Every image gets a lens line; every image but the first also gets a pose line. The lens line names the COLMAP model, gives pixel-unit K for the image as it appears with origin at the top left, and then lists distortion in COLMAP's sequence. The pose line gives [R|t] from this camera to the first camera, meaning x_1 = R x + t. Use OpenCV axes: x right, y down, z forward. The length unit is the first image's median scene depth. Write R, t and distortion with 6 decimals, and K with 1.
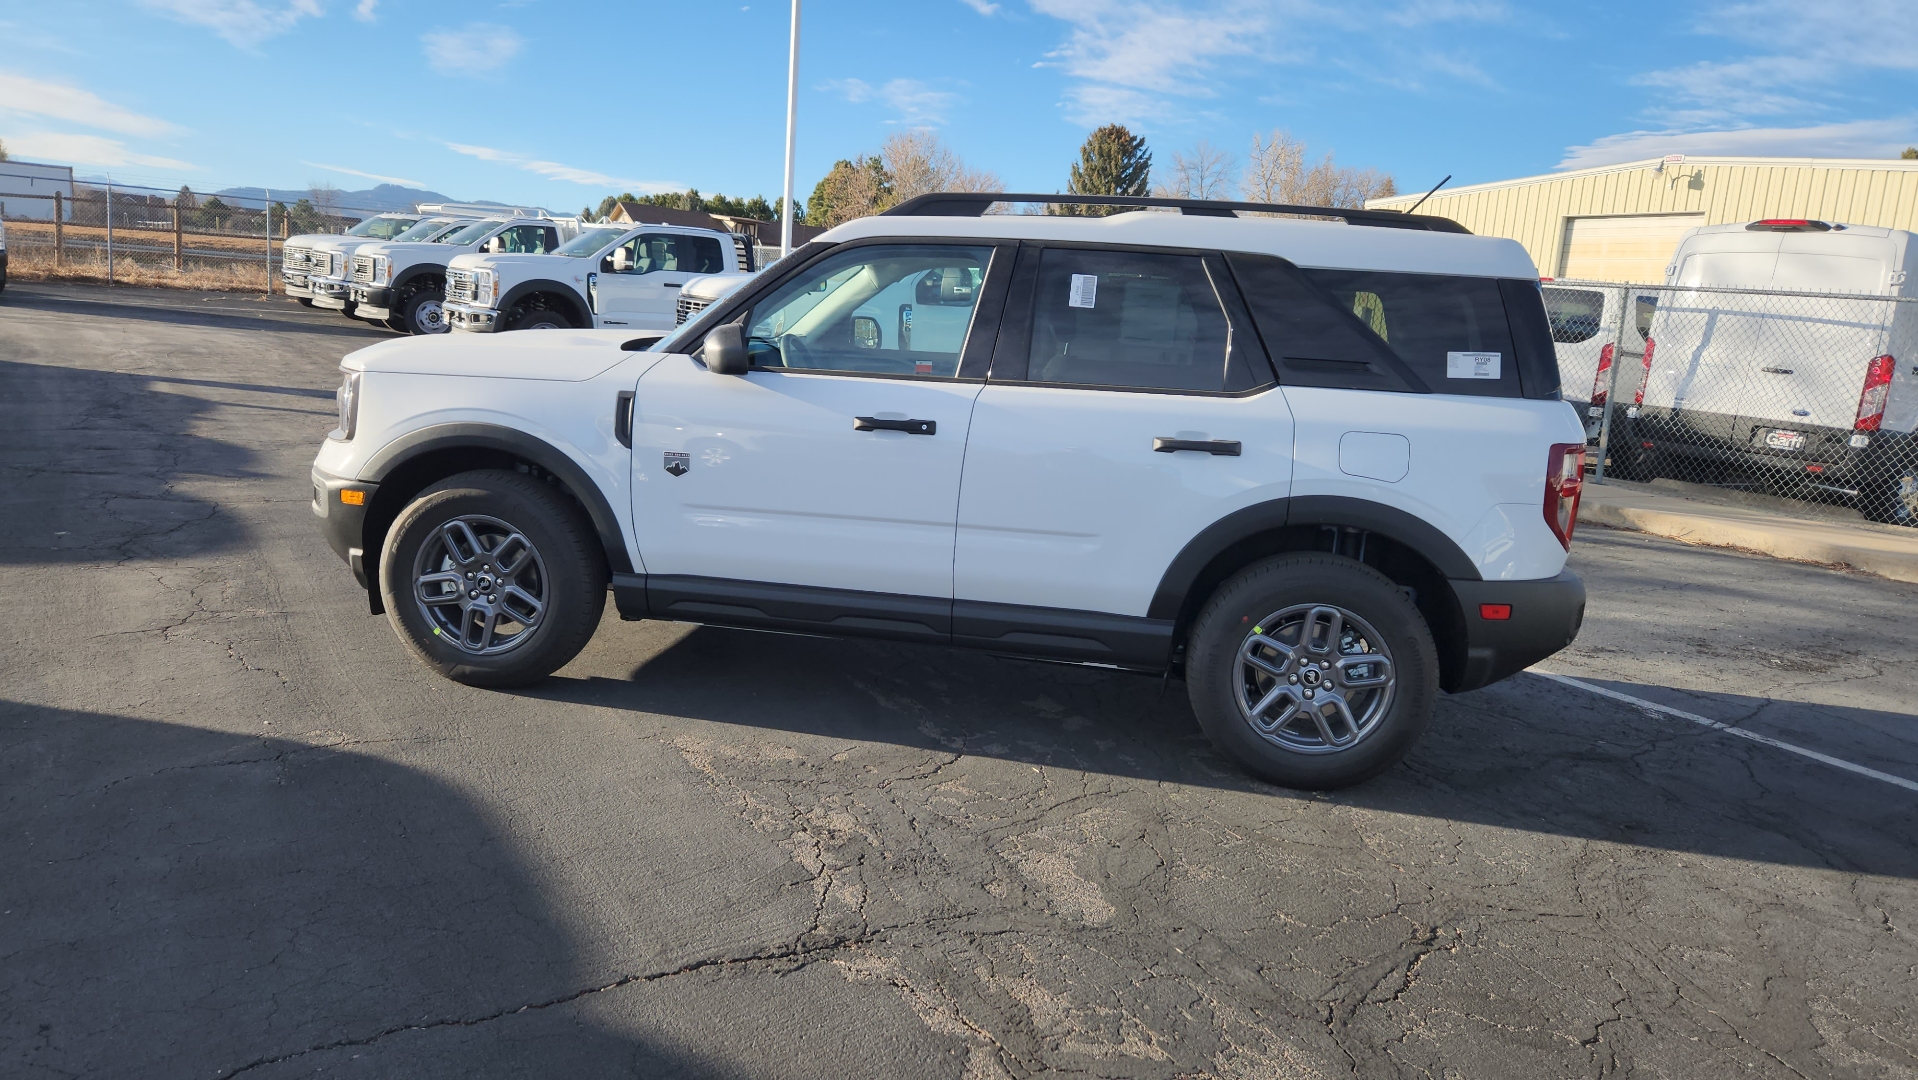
lens RADIAL K [[1280.4, 0, 910.1], [0, 1280.4, 529.5], [0, 0, 1]] dist [0.074780, -0.057490]
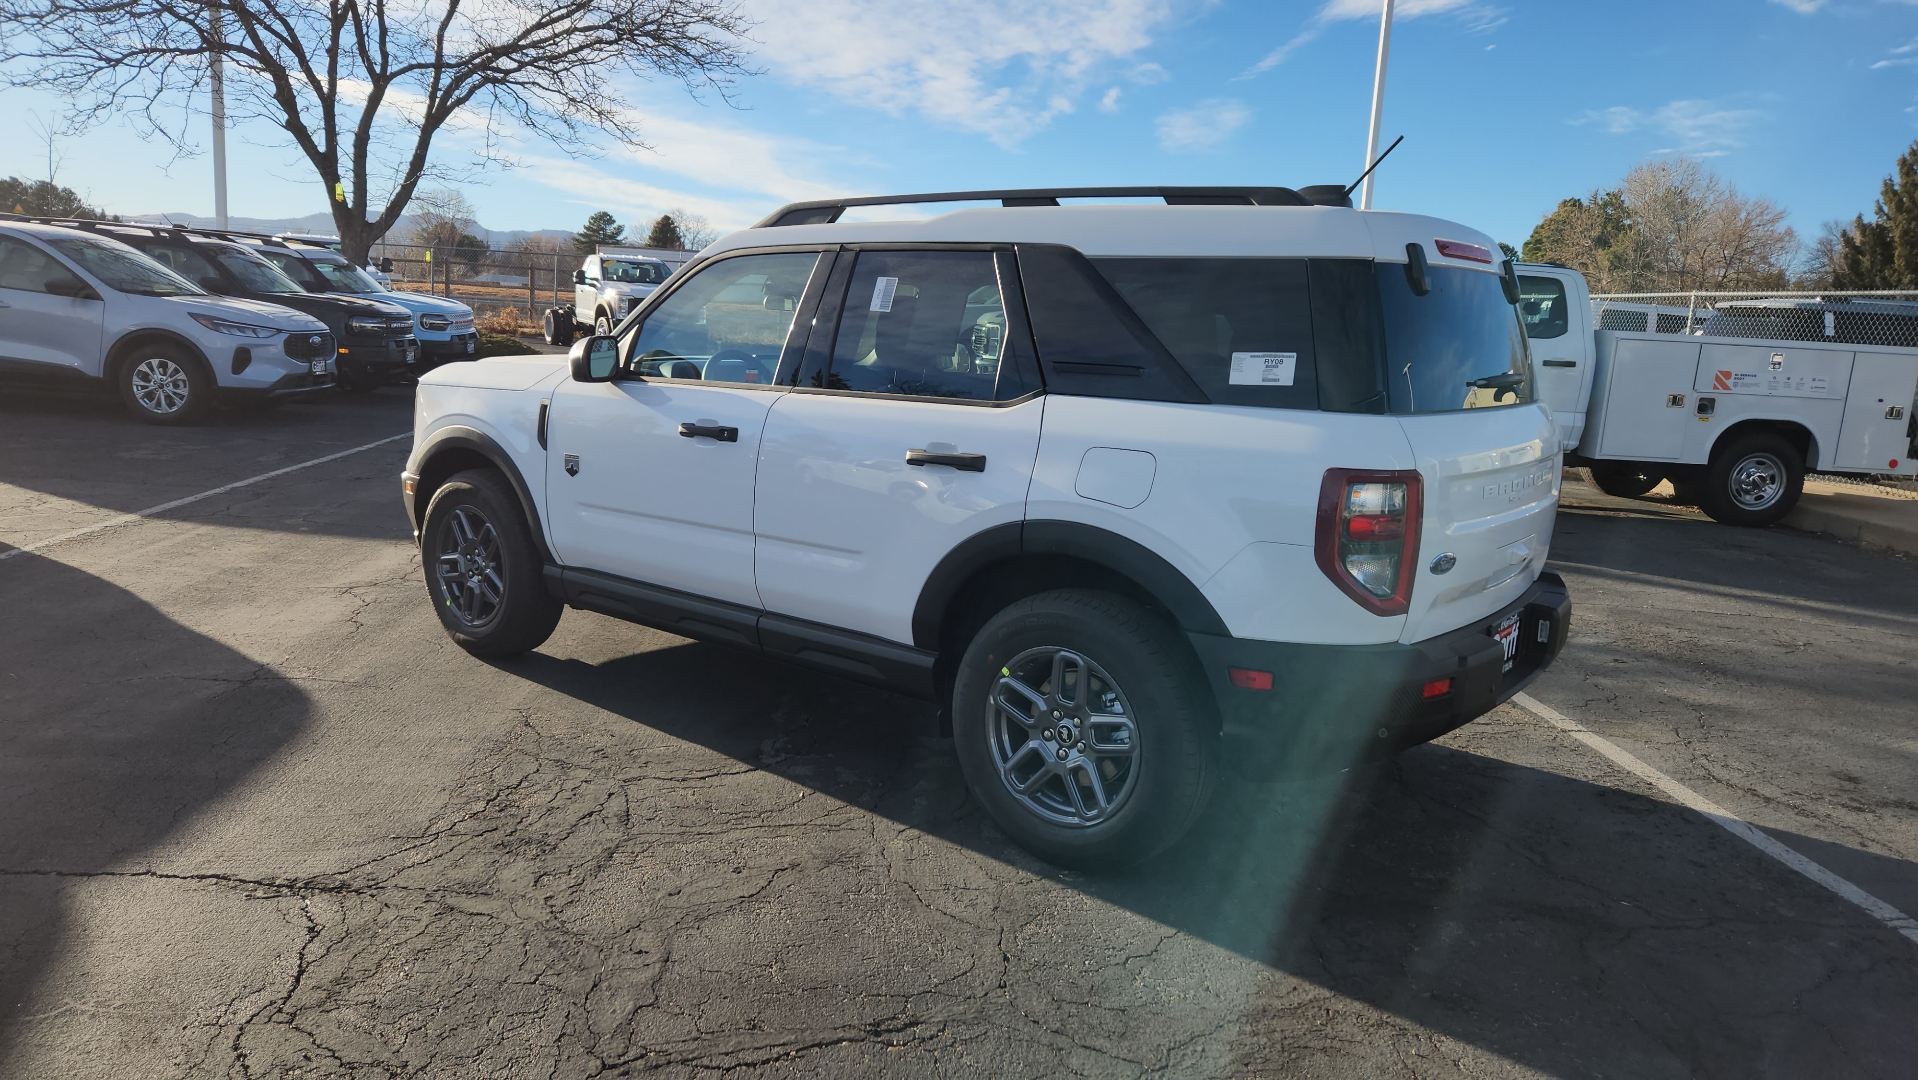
lens RADIAL K [[1280.4, 0, 910.1], [0, 1280.4, 529.5], [0, 0, 1]] dist [0.074780, -0.057490]
pose [[0.862863, 0.055361, -0.502397, 0.607256], [-0.078471, 0.996604, -0.024955, 0.008782], [0.499309, 0.060956, 0.864277, 0.196791]]
